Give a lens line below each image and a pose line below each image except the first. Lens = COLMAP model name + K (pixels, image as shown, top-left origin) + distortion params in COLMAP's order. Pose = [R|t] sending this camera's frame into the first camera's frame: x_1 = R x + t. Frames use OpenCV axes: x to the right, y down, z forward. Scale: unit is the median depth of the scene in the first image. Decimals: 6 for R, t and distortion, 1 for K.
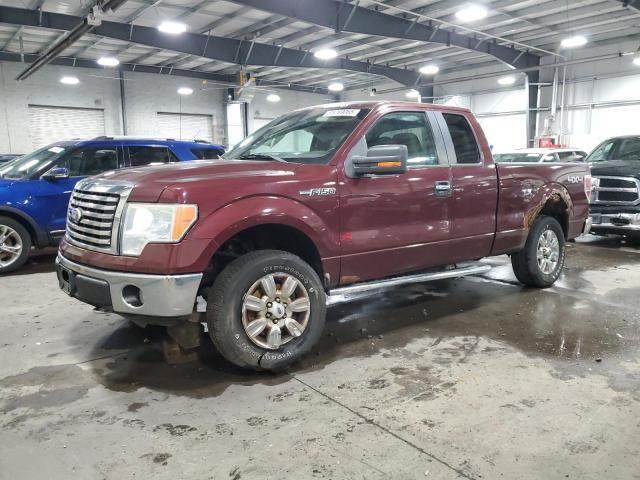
lens RADIAL K [[502.9, 0, 319.9], [0, 502.9, 240.1], [0, 0, 1]] dist [0.007514, 0.007529]
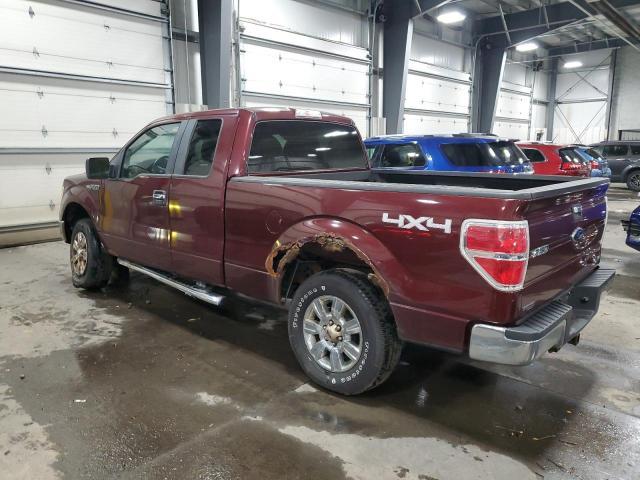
lens RADIAL K [[502.9, 0, 320.0], [0, 502.9, 241.0], [0, 0, 1]] dist [0.007514, 0.007529]
pose [[0.148681, 0.176314, -0.973040, 1.503237], [-0.144723, 0.977262, 0.154965, -0.254974], [0.978238, 0.117781, 0.170817, 1.318717]]
